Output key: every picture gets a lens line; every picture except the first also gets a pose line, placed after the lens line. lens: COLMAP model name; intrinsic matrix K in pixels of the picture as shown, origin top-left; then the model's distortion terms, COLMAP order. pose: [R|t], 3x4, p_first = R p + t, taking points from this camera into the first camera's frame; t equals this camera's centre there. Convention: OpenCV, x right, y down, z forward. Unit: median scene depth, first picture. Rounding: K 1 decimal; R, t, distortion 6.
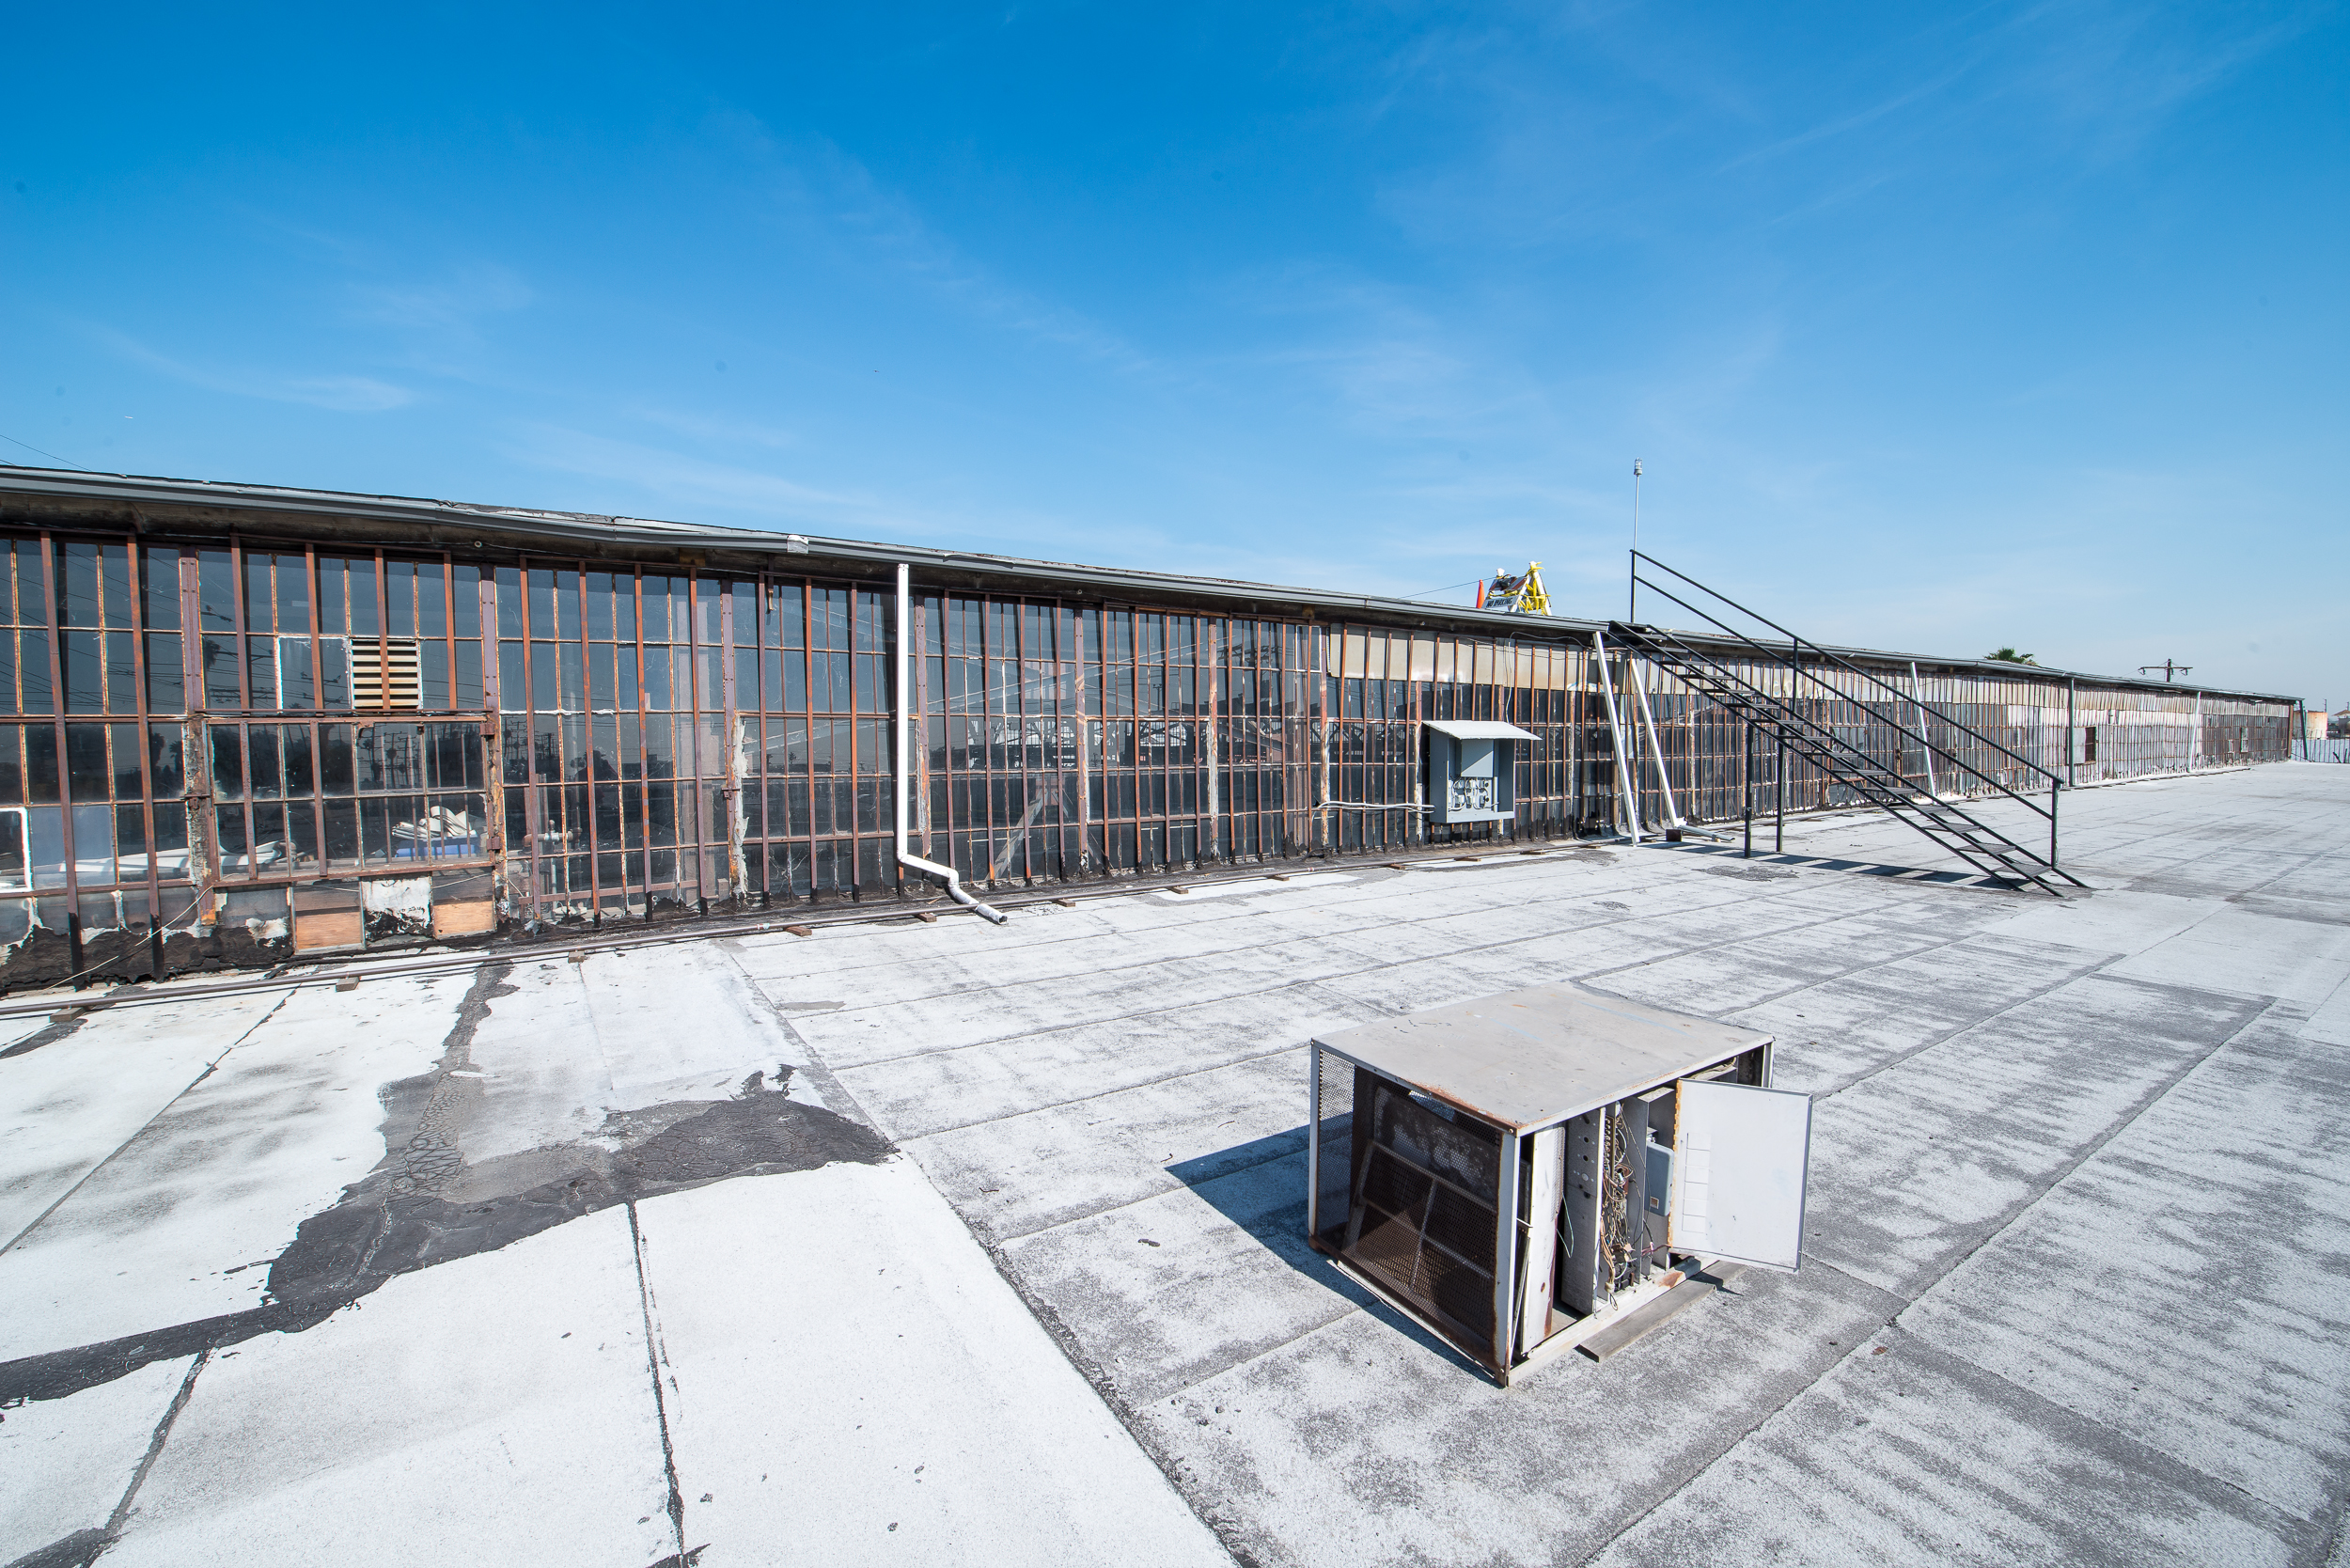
lens RADIAL K [[940.9, 0, 1177.0], [0, 940.9, 778.2], [0, 0, 1]] dist [-0.018109, -0.001549]
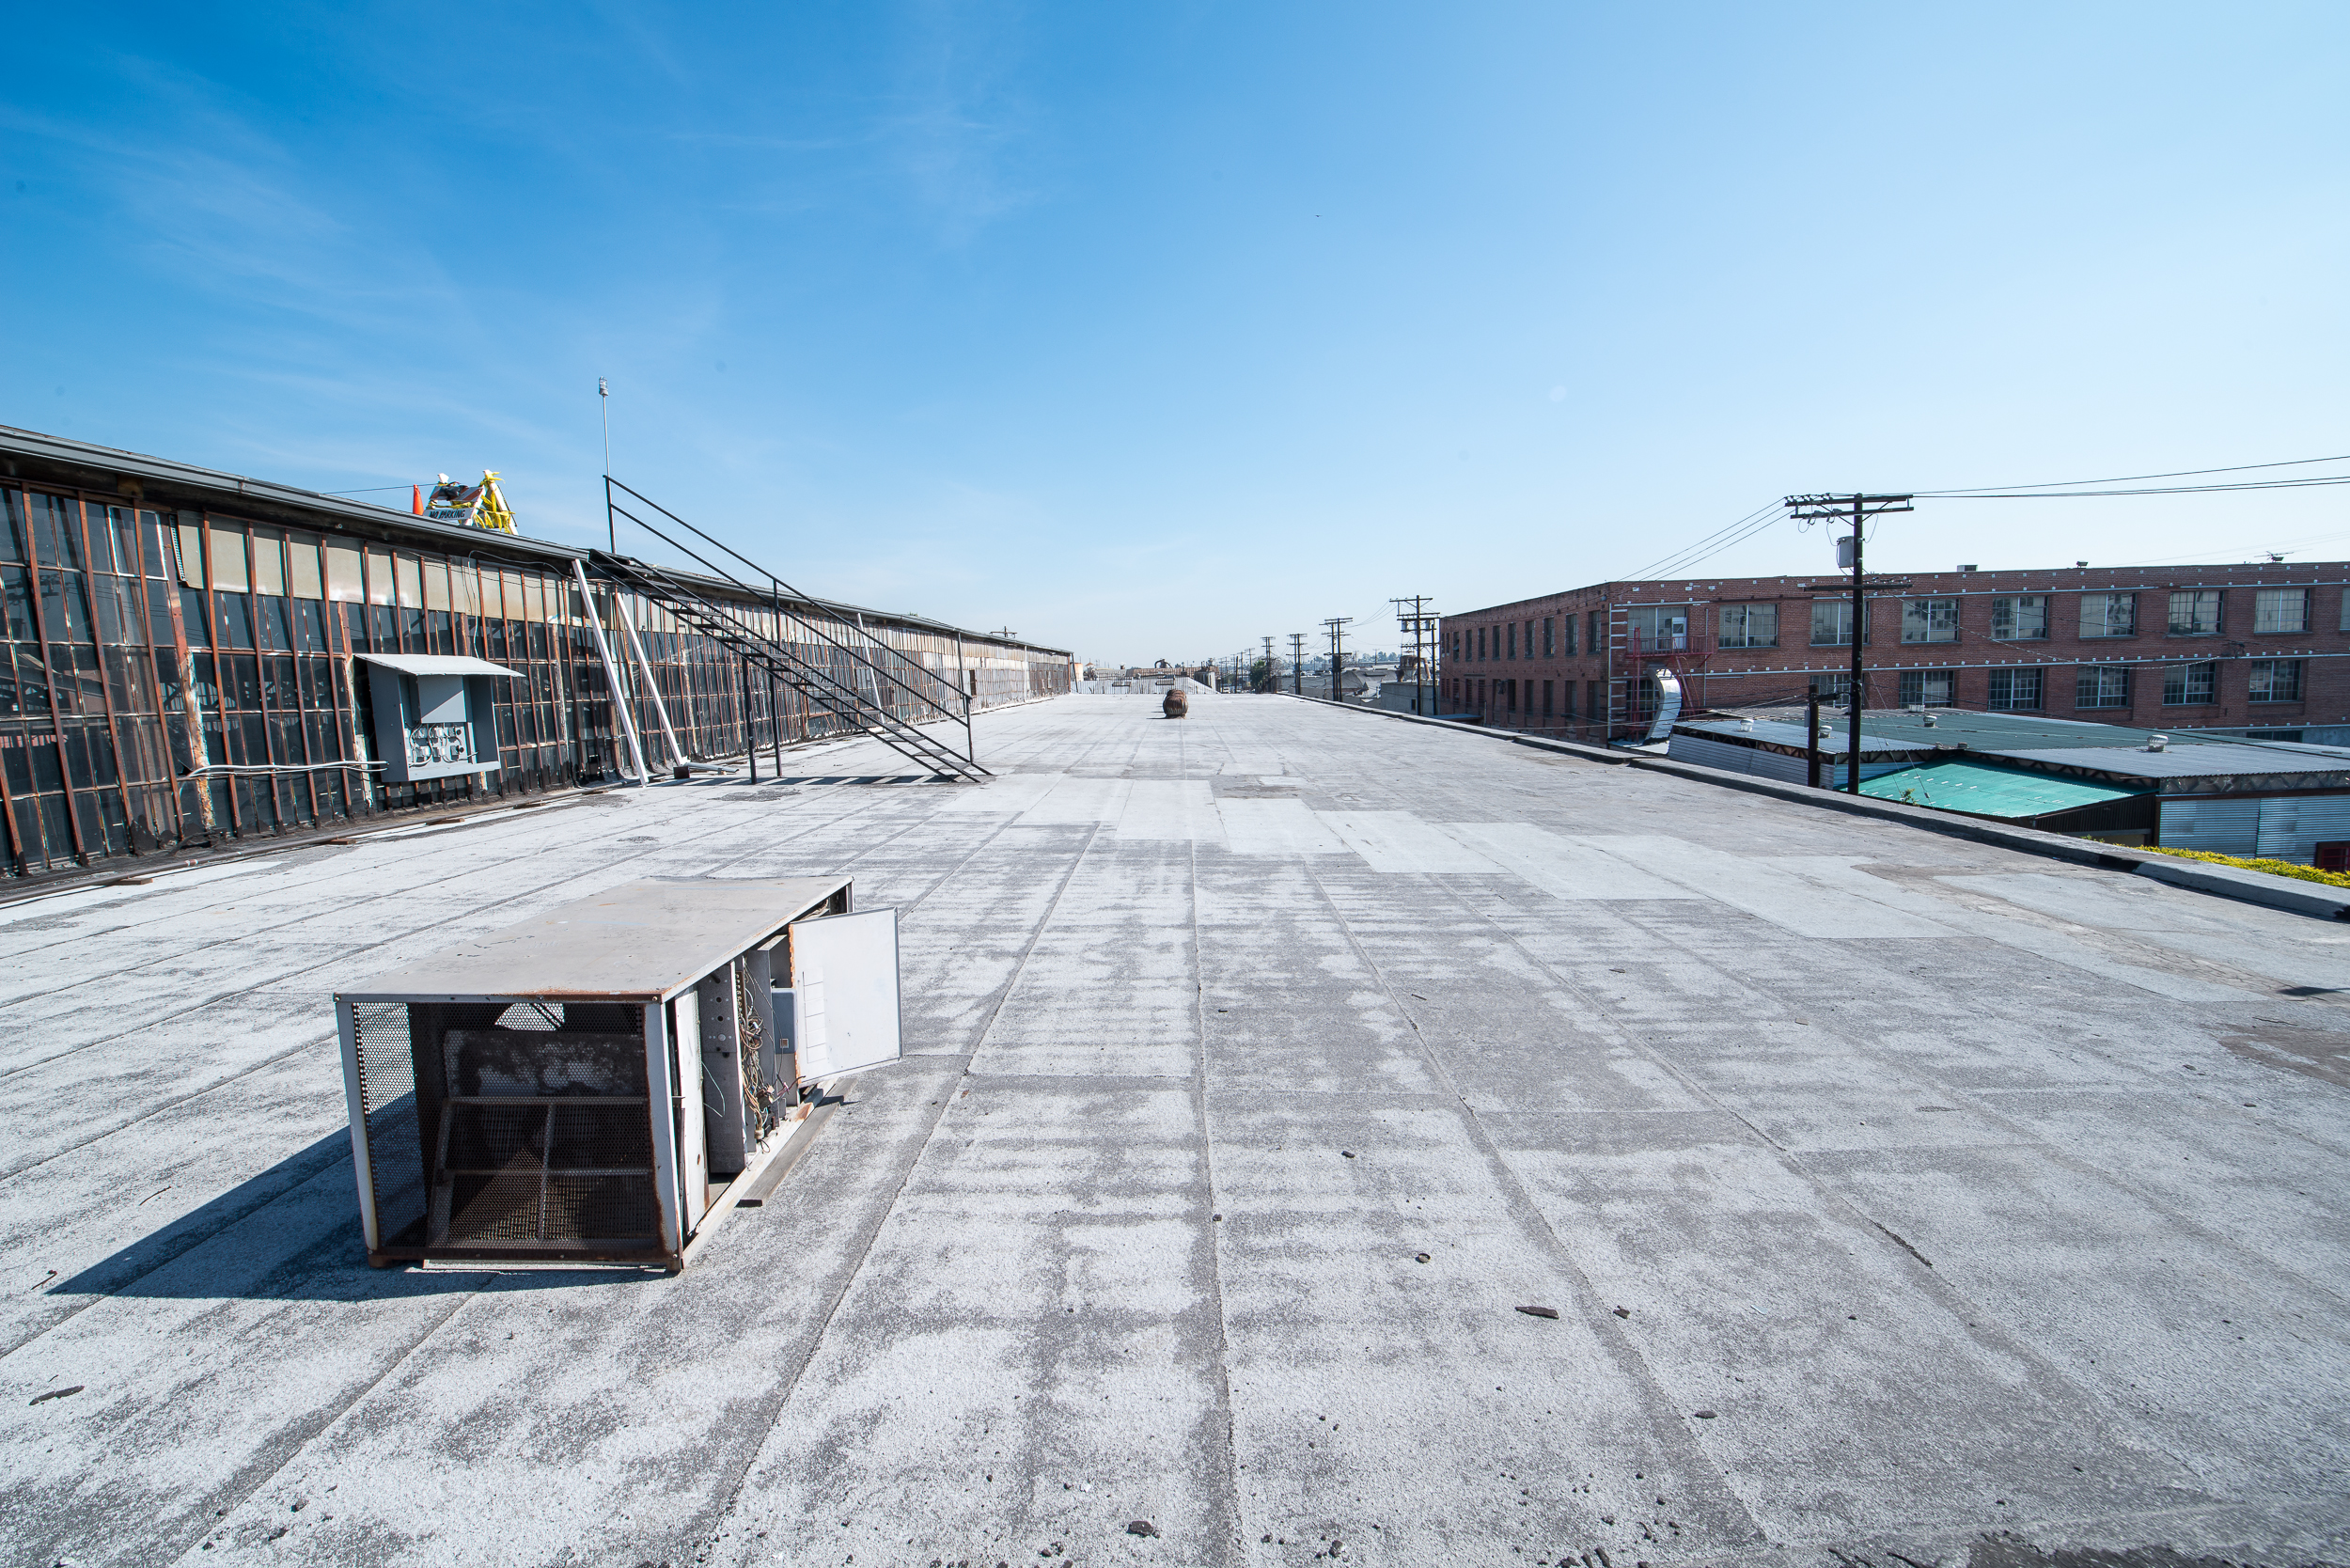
lens RADIAL K [[940.9, 0, 1176.2], [0, 940.9, 783.0], [0, 0, 1]] dist [-0.018109, -0.001549]
pose [[0.538526, -0.107248, 0.835756, -0.048810], [0.067433, 0.994171, 0.084126, 0.053688], [-0.839907, 0.011053, 0.542618, 0.029974]]
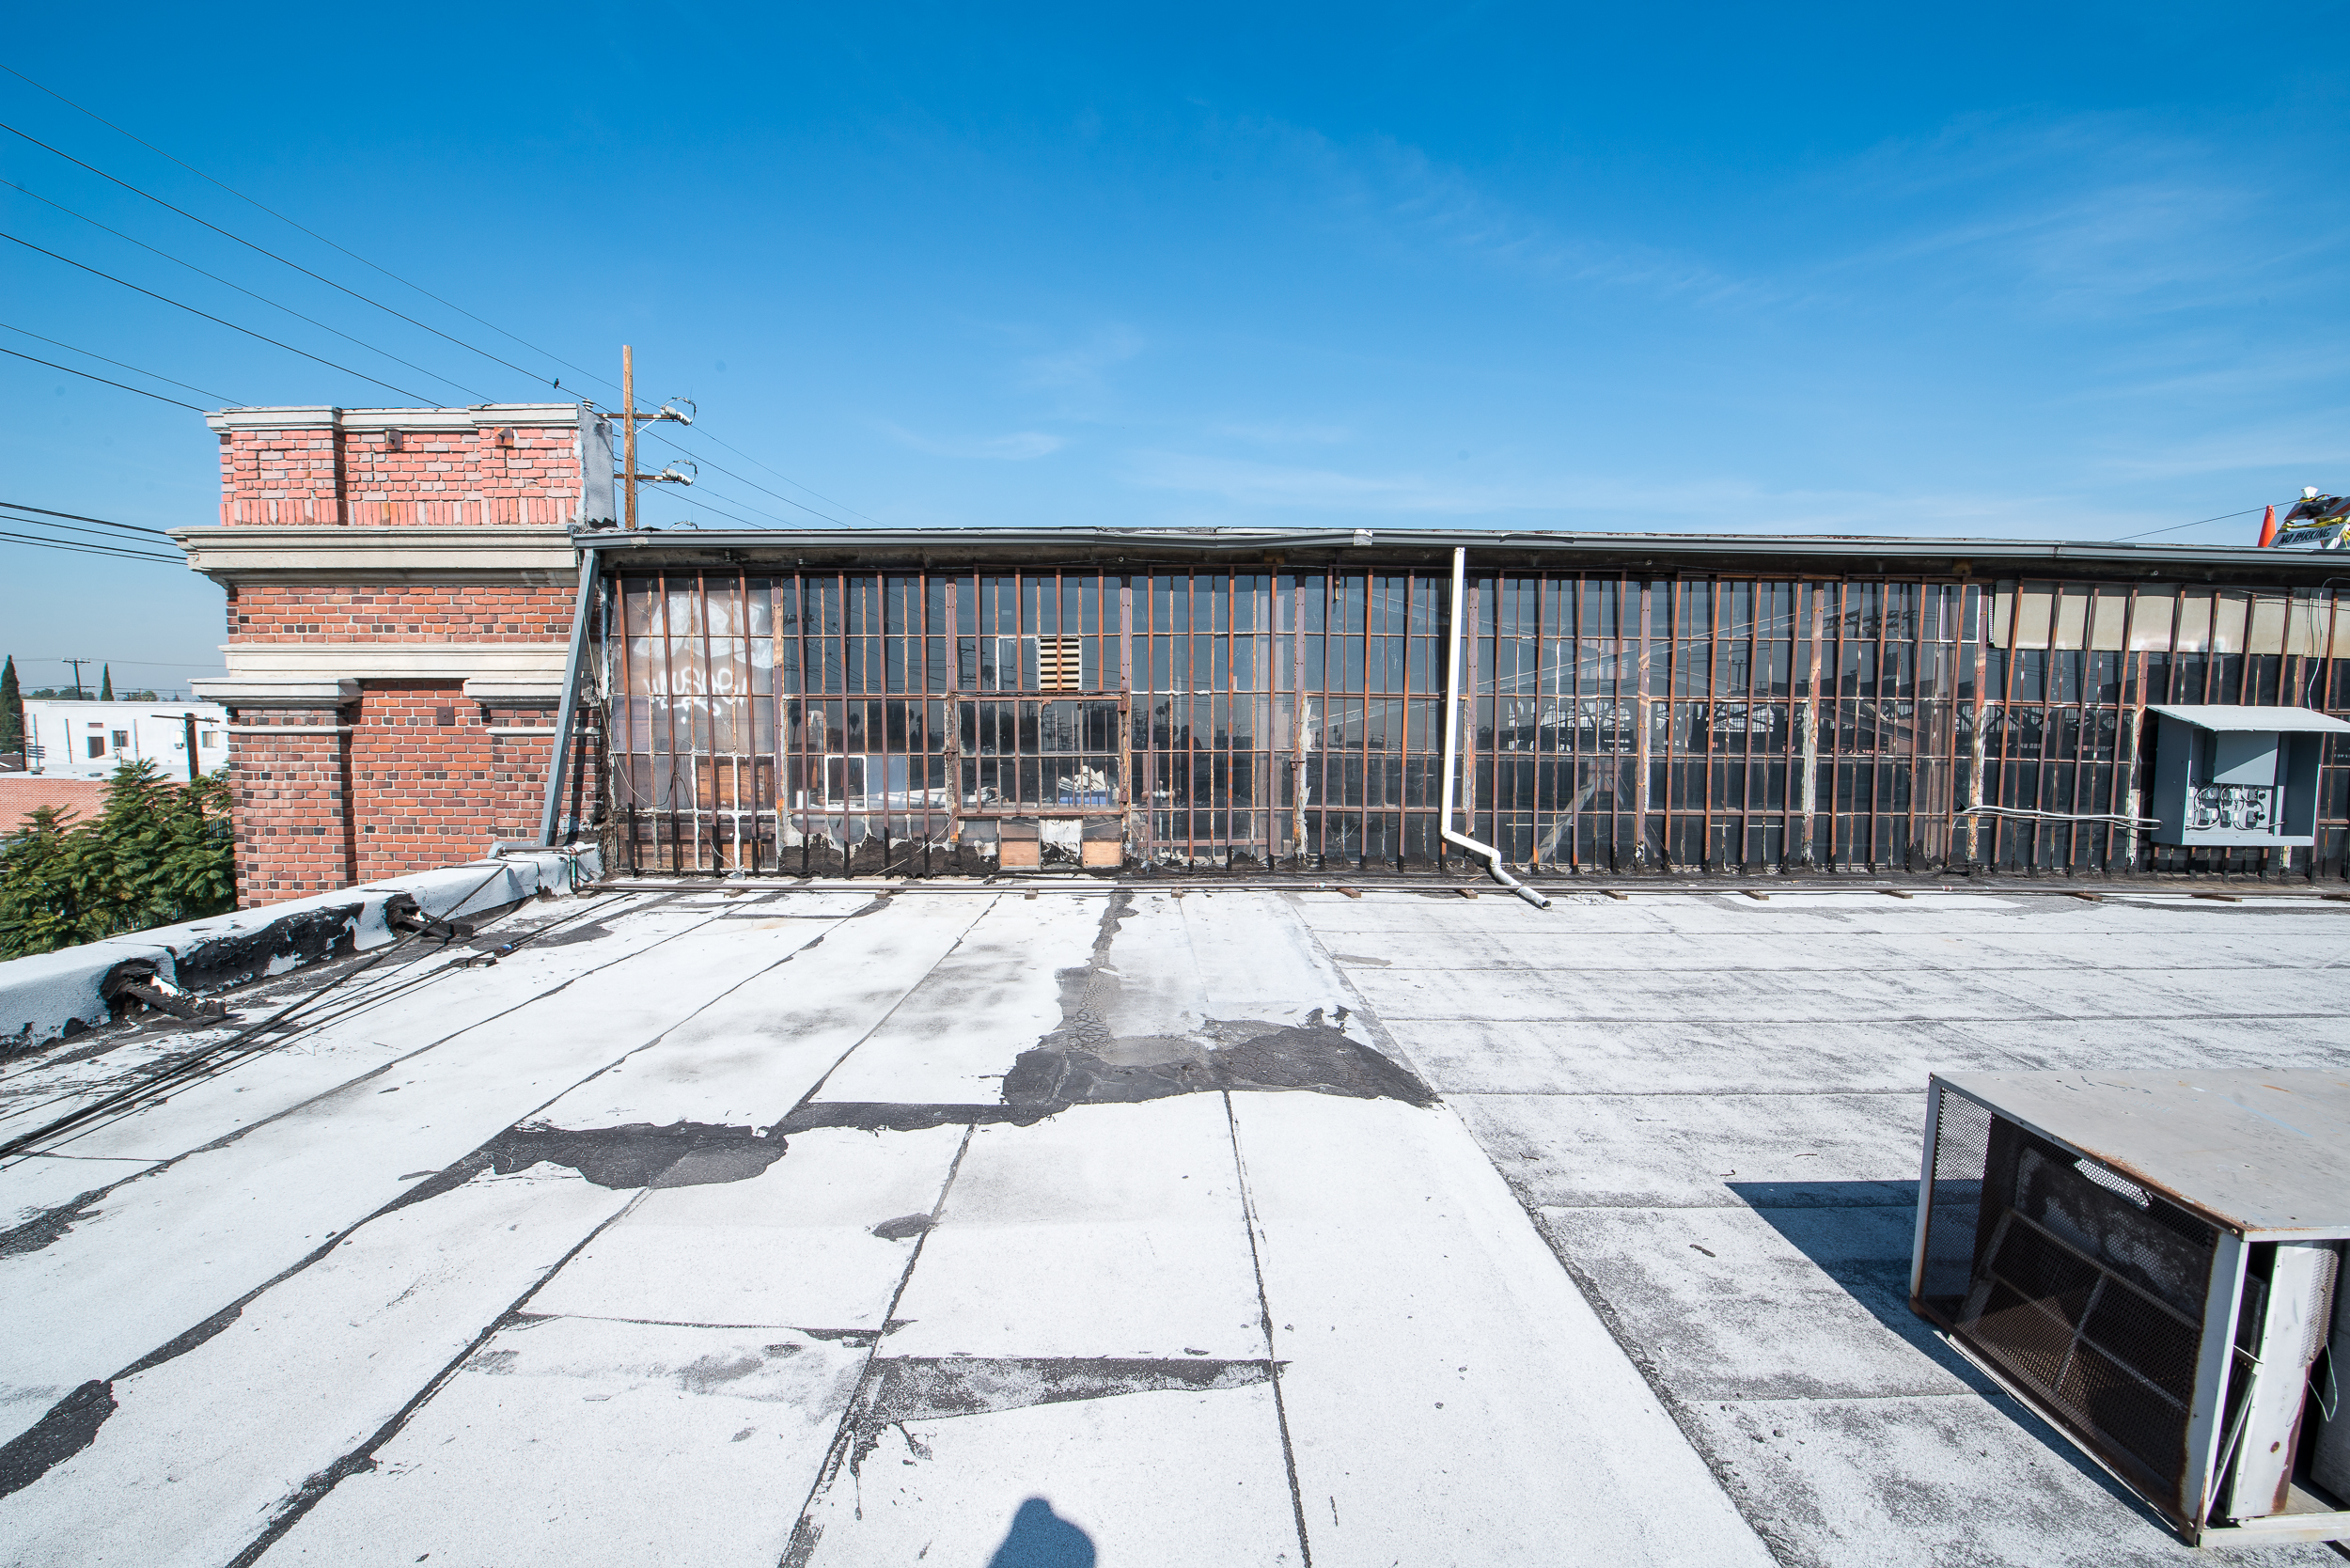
lens RADIAL K [[940.9, 0, 1171.1], [0, 940.9, 777.8], [0, 0, 1]] dist [-0.018109, -0.001549]
pose [[0.845863, 0.046755, -0.531347, -0.003704], [-0.035834, 0.998881, 0.030849, 0.002827], [0.532195, -0.007054, 0.846593, -0.049658]]
